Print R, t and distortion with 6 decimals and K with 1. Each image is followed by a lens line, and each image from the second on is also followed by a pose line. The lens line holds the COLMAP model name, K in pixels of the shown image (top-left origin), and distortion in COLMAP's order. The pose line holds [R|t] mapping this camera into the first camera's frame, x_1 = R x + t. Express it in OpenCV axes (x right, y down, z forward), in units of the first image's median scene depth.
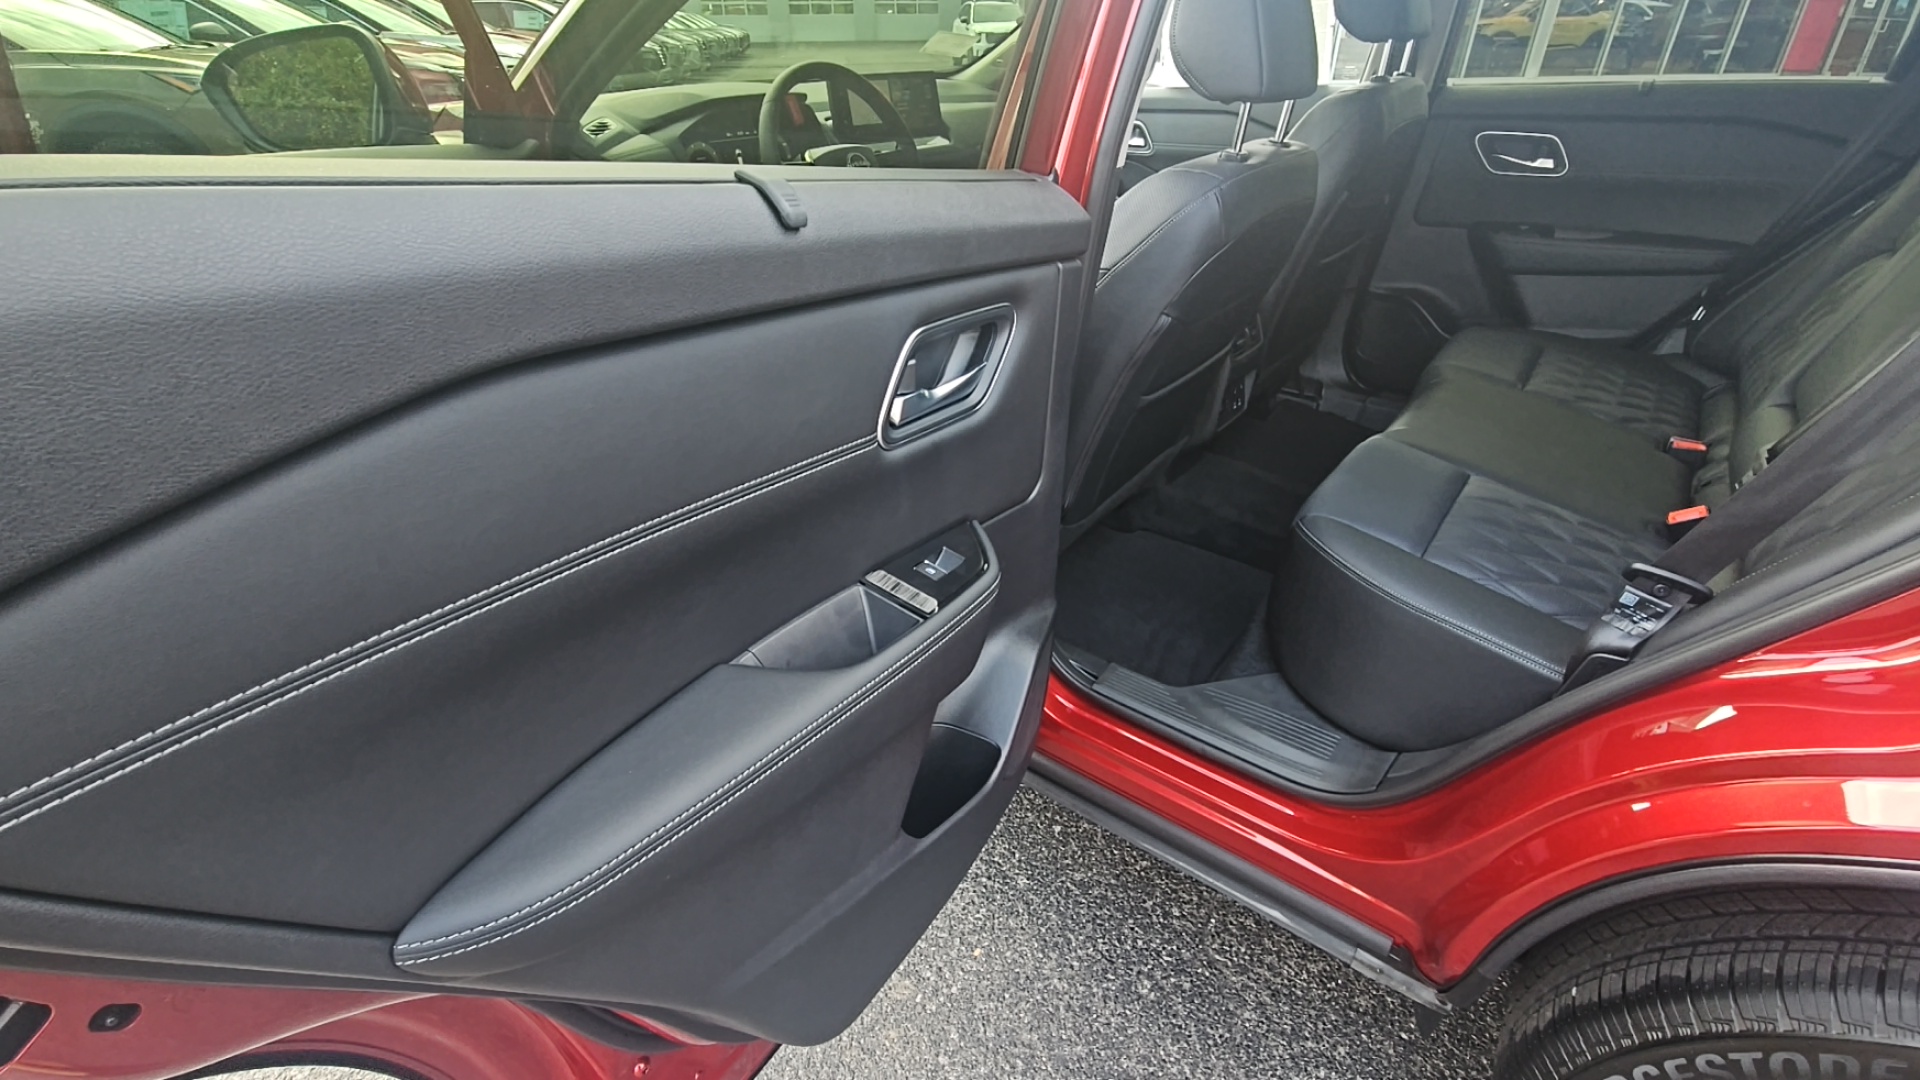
lens RADIAL K [[859.6, 0, 957.8], [0, 859.6, 534.0], [0, 0, 1]] dist [0.007137, -0.004921]
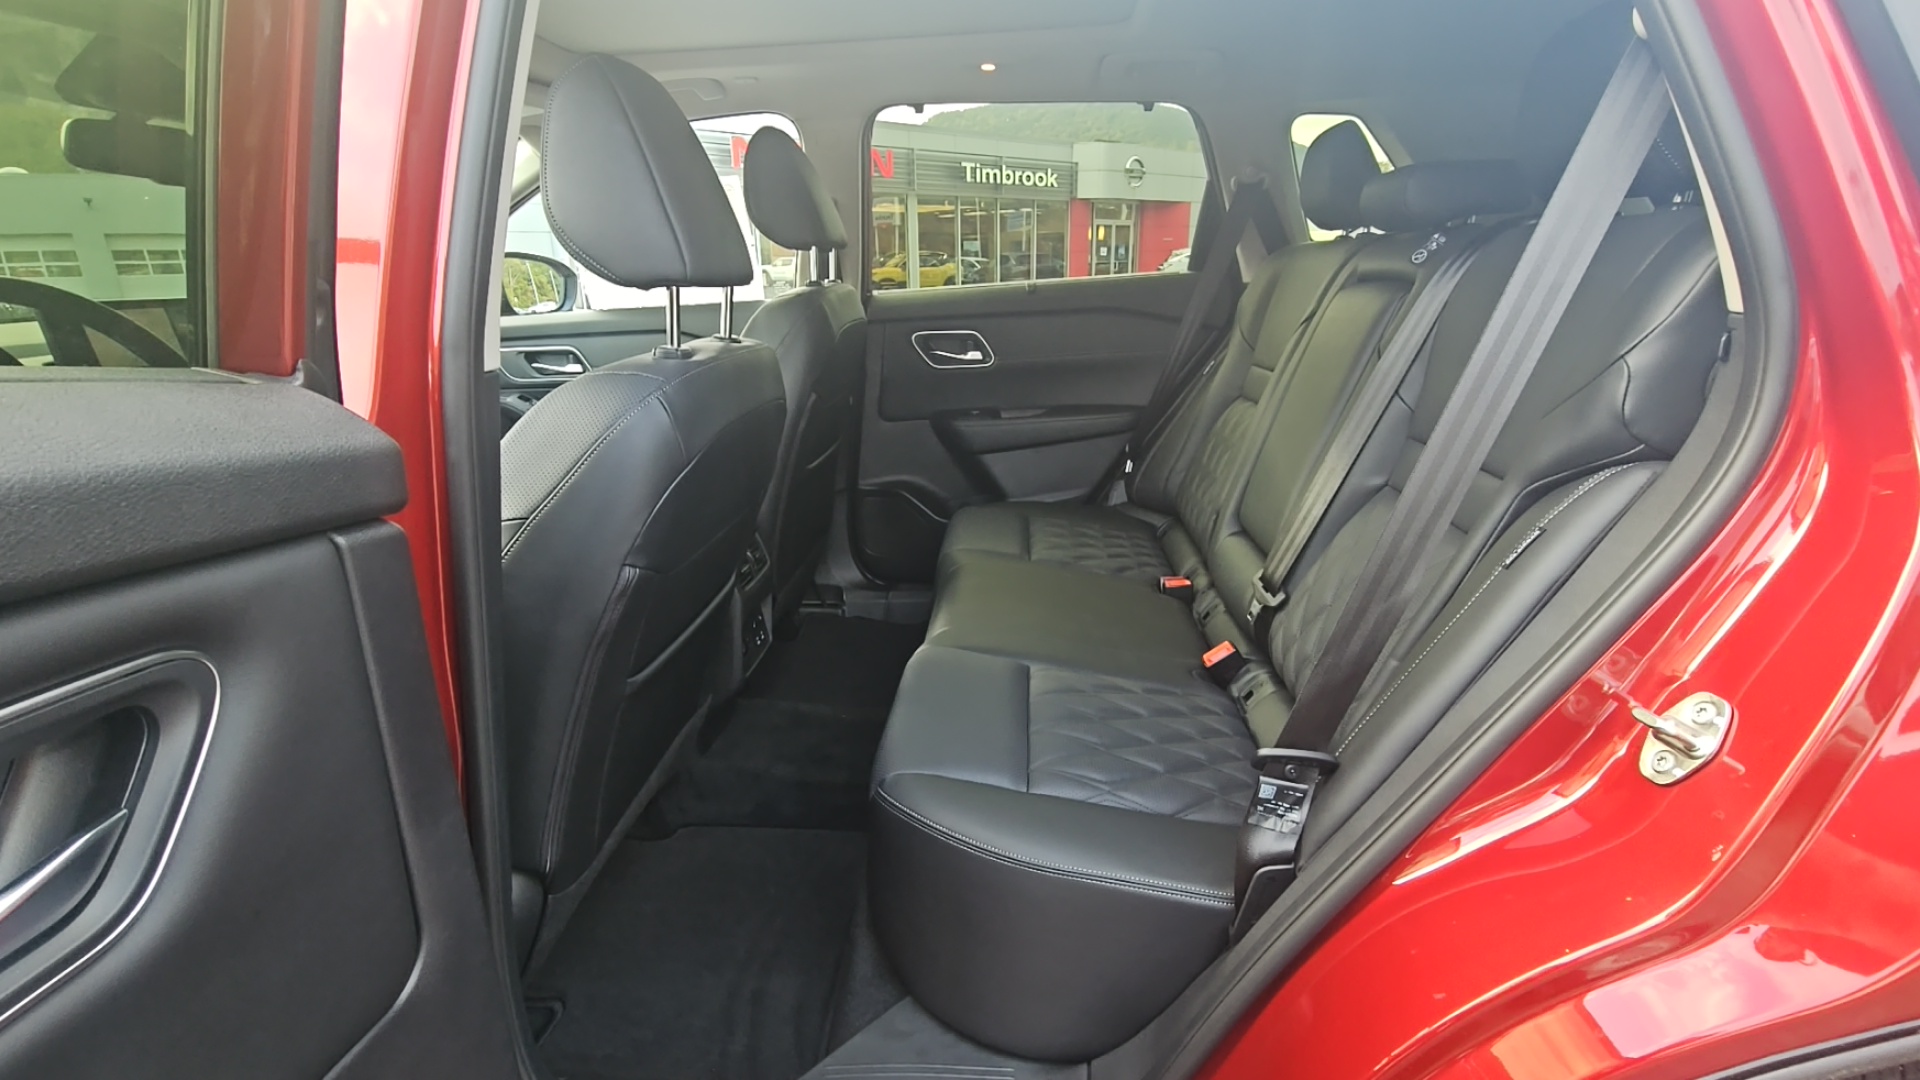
lens RADIAL K [[859.6, 0, 957.8], [0, 859.6, 534.0], [0, 0, 1]] dist [0.007137, -0.004921]
pose [[0.835300, -0.172425, 0.522058, 0.074584], [0.294284, 0.942291, -0.159639, -0.064207], [-0.464405, 0.286979, 0.837837, 0.204215]]
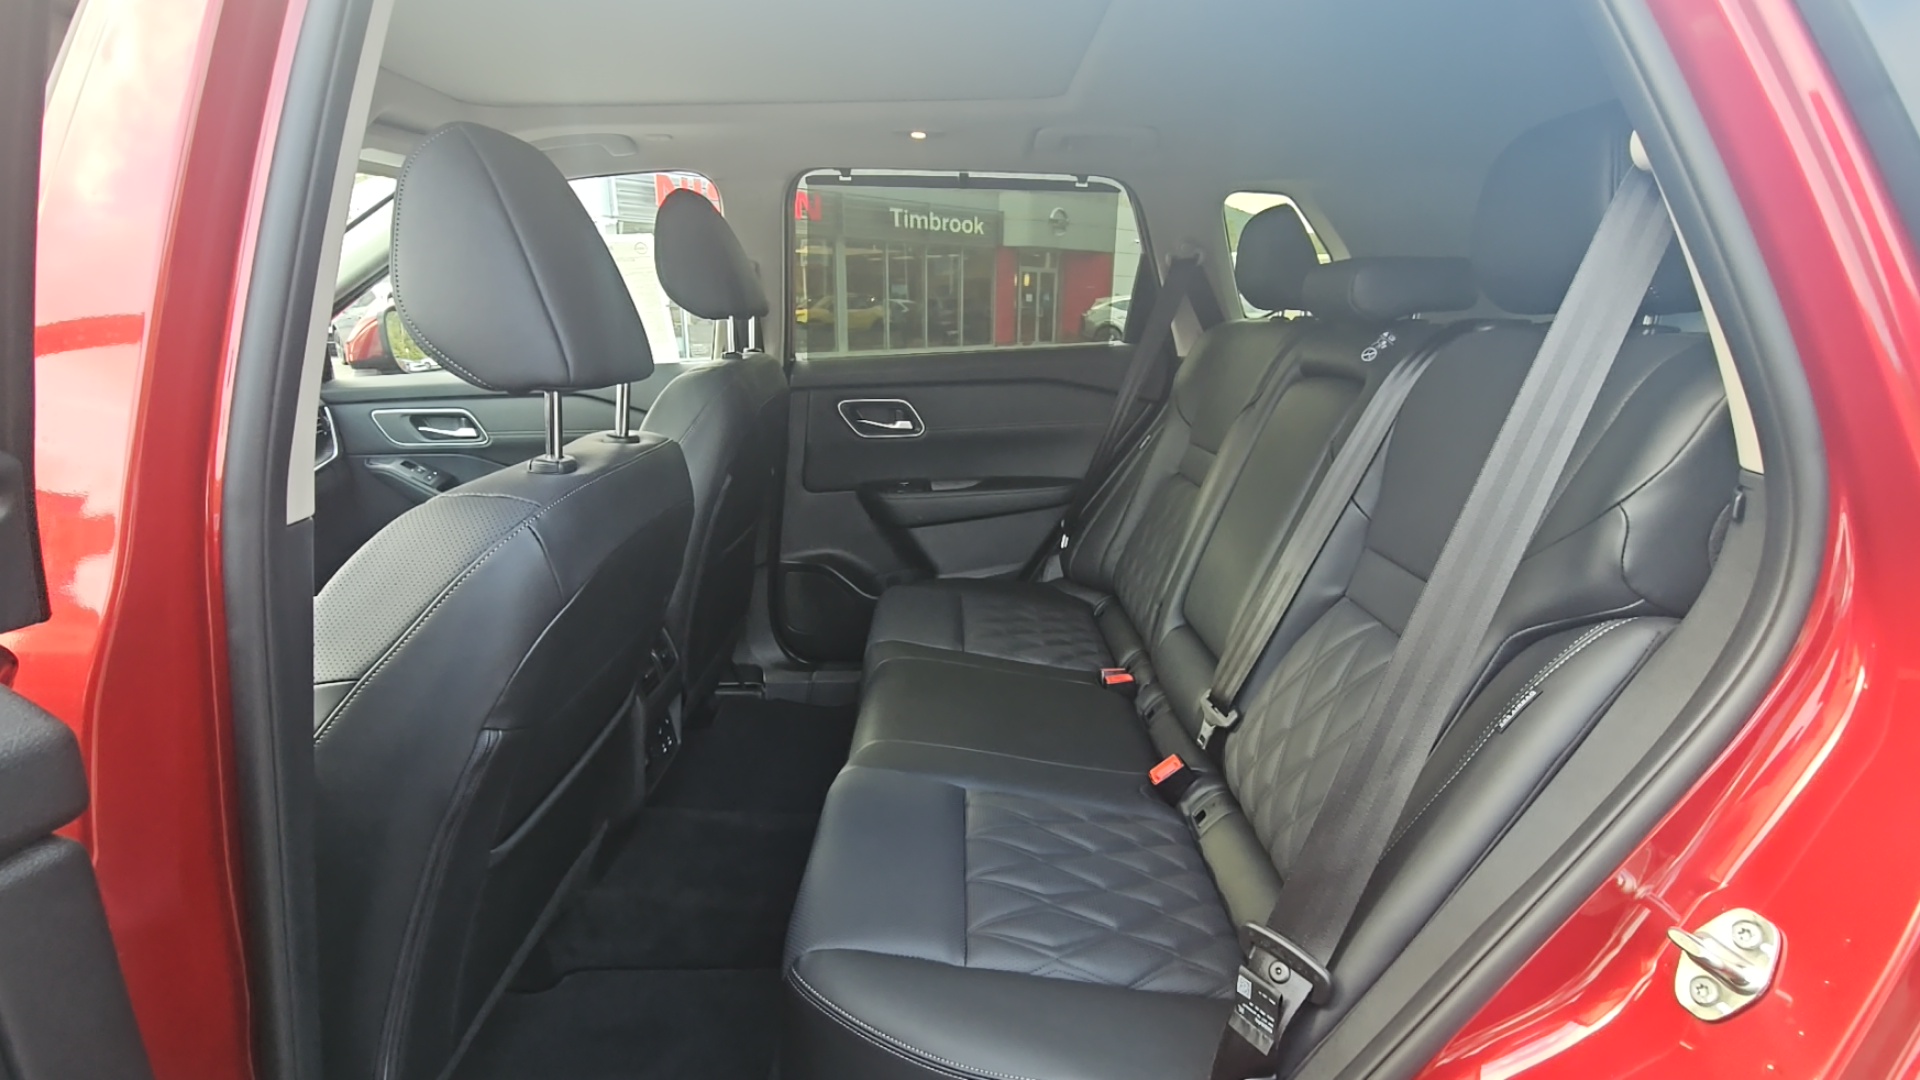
lens RADIAL K [[859.6, 0, 957.8], [0, 859.6, 534.0], [0, 0, 1]] dist [0.007137, -0.004921]
pose [[0.788218, -0.148684, 0.597164, 0.116651], [0.309907, 0.934251, -0.176443, -0.127014], [-0.531667, 0.324141, 0.782472, 0.241284]]
